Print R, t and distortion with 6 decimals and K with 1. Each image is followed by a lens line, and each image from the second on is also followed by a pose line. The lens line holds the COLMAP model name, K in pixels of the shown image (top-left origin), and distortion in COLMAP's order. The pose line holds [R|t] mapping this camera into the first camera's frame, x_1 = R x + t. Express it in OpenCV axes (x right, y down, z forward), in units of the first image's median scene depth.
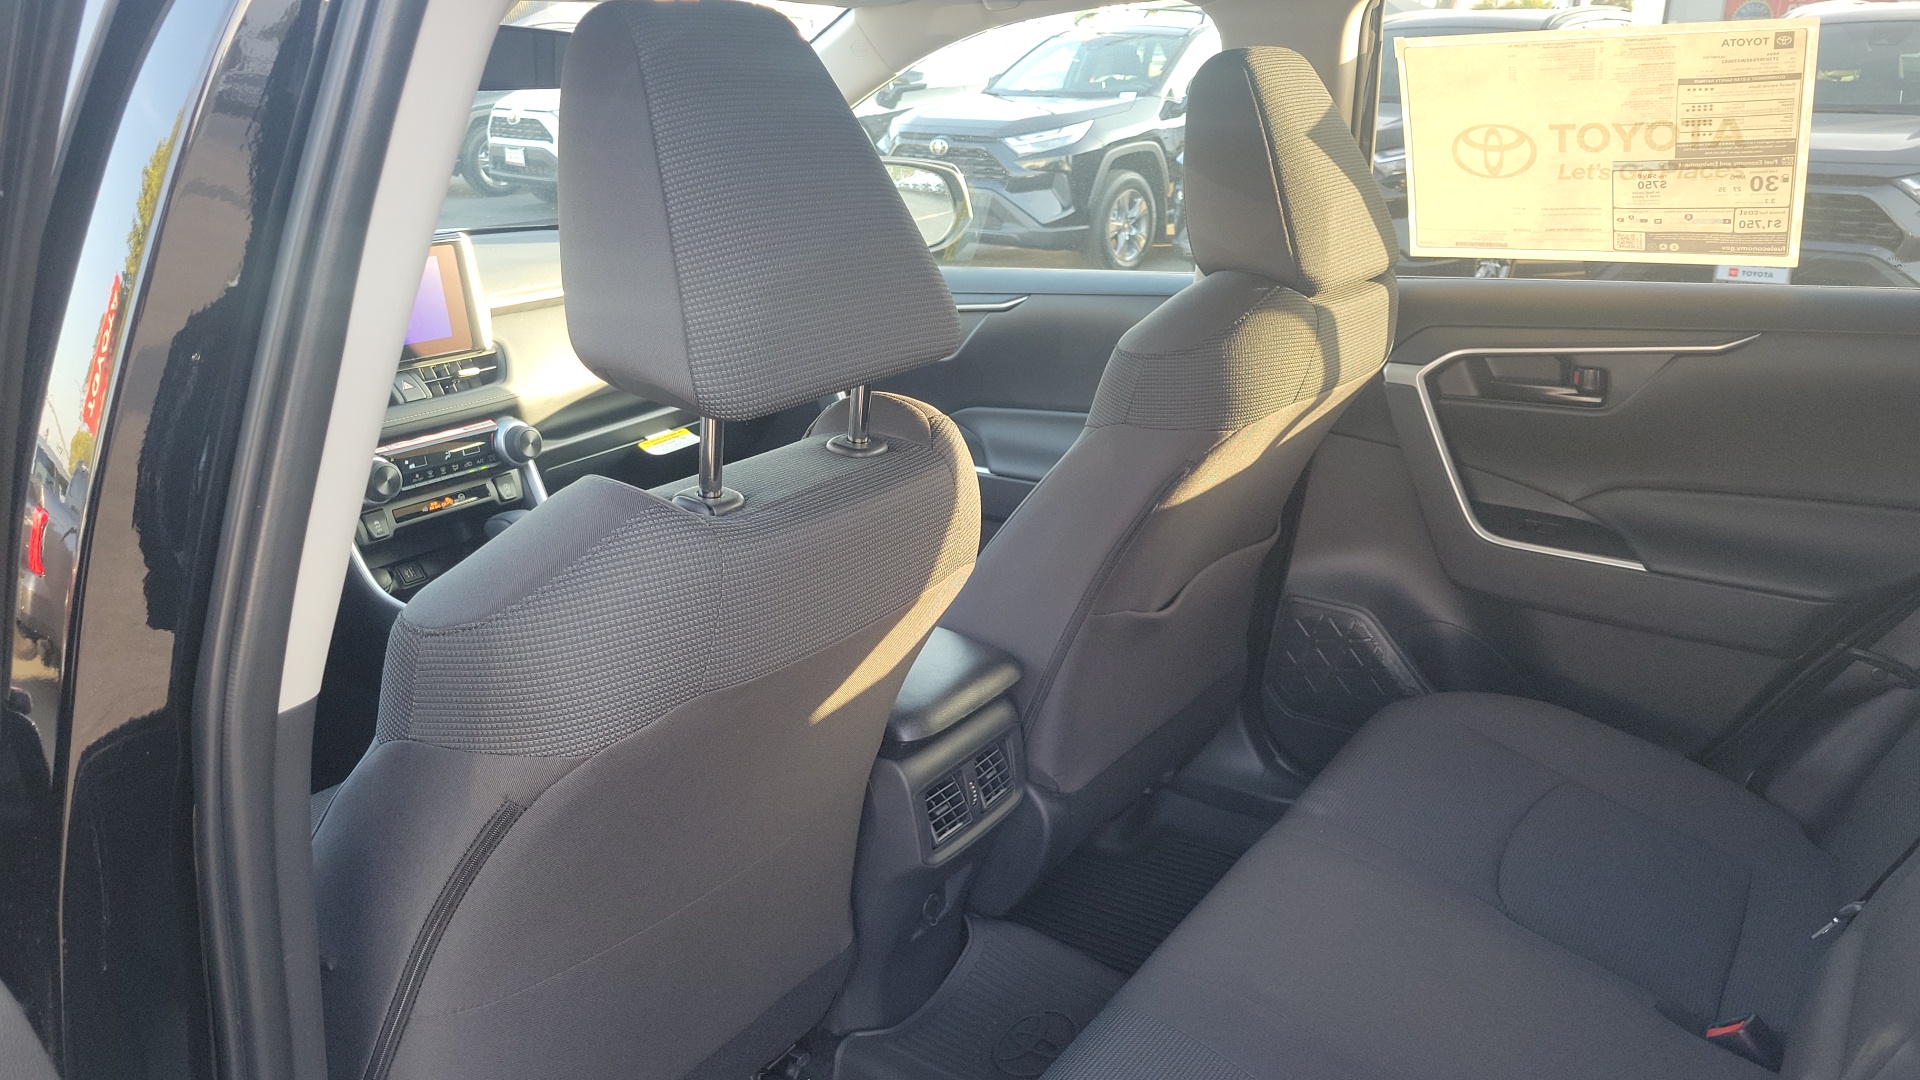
lens RADIAL K [[1454.6, 0, 968.9], [0, 1454.6, 540.6], [0, 0, 1]] dist [0.038007, -0.002220]
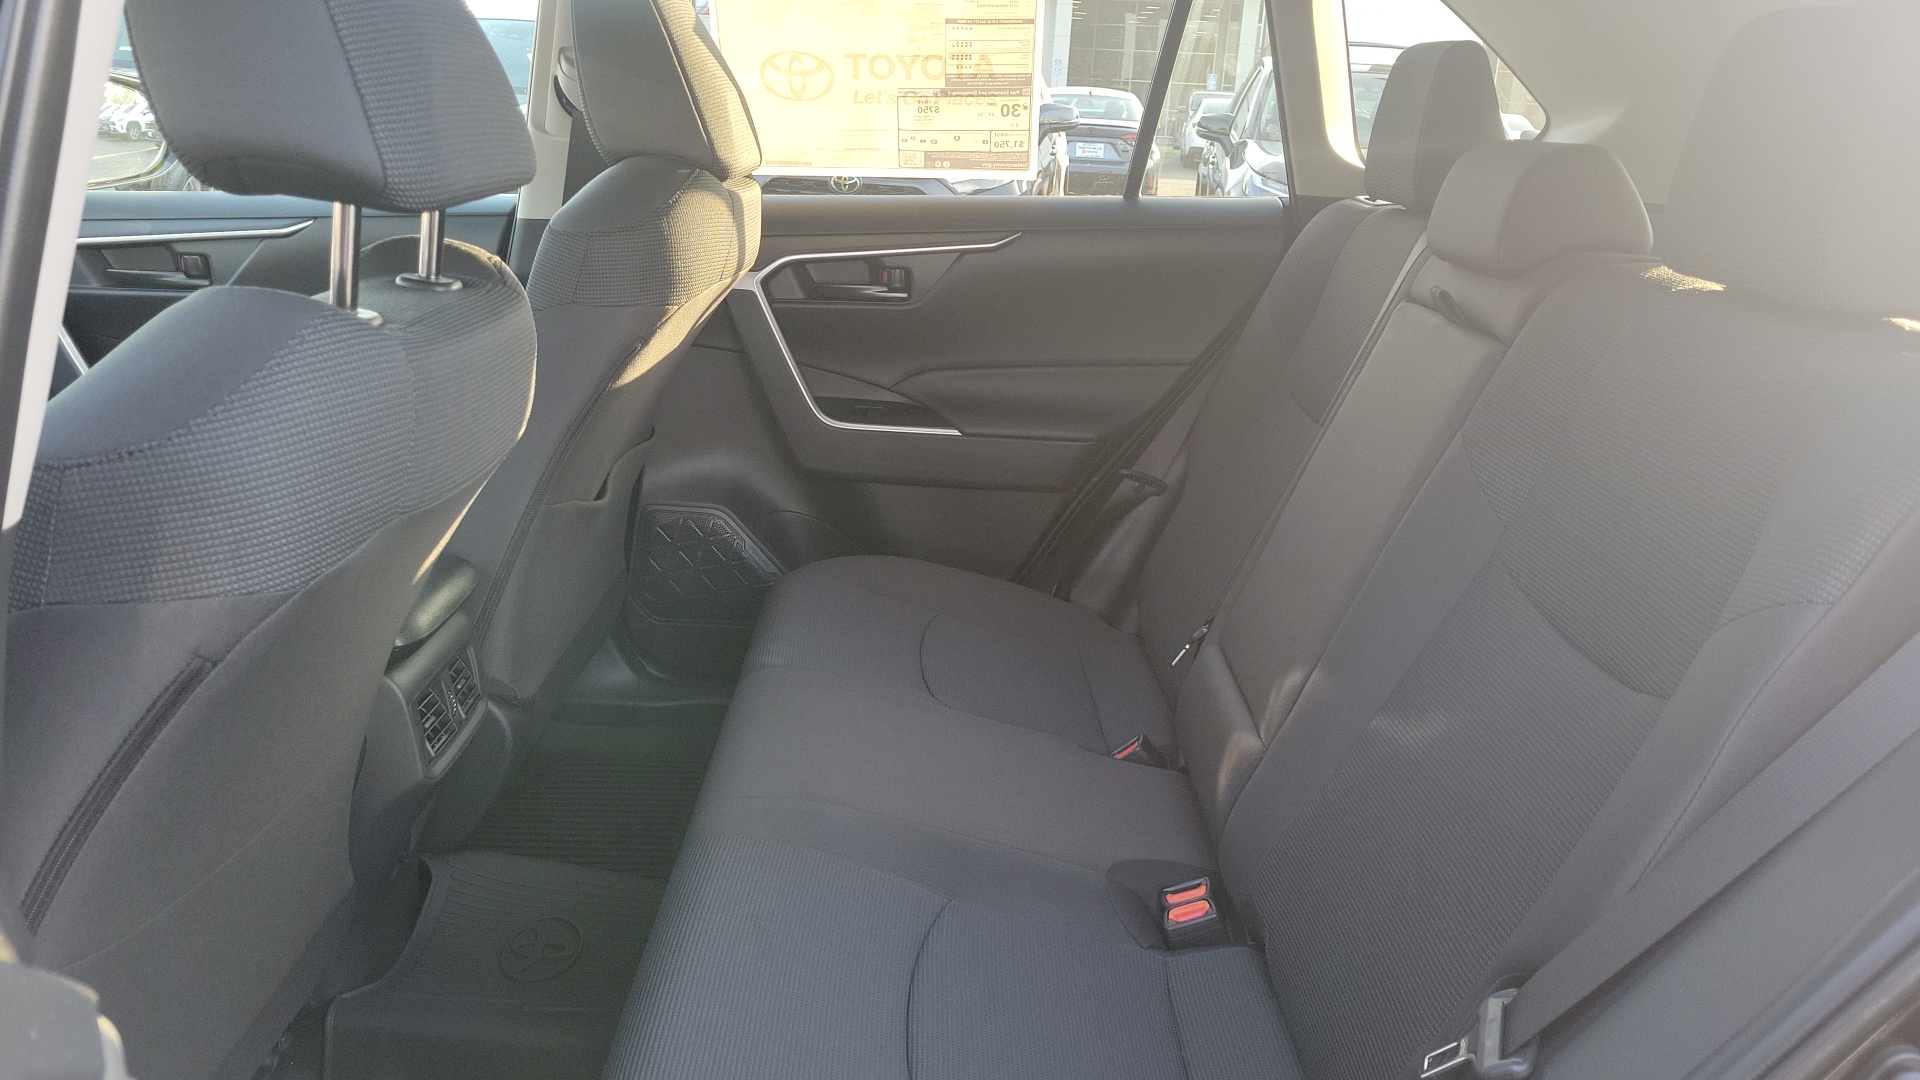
lens RADIAL K [[1454.6, 0, 968.9], [0, 1454.6, 540.6], [0, 0, 1]] dist [0.038007, -0.002220]
pose [[0.819197, -0.121022, 0.560598, -0.217422], [0.125031, 0.991657, 0.031371, 0.072605], [-0.559717, 0.044393, 0.827494, 0.018308]]
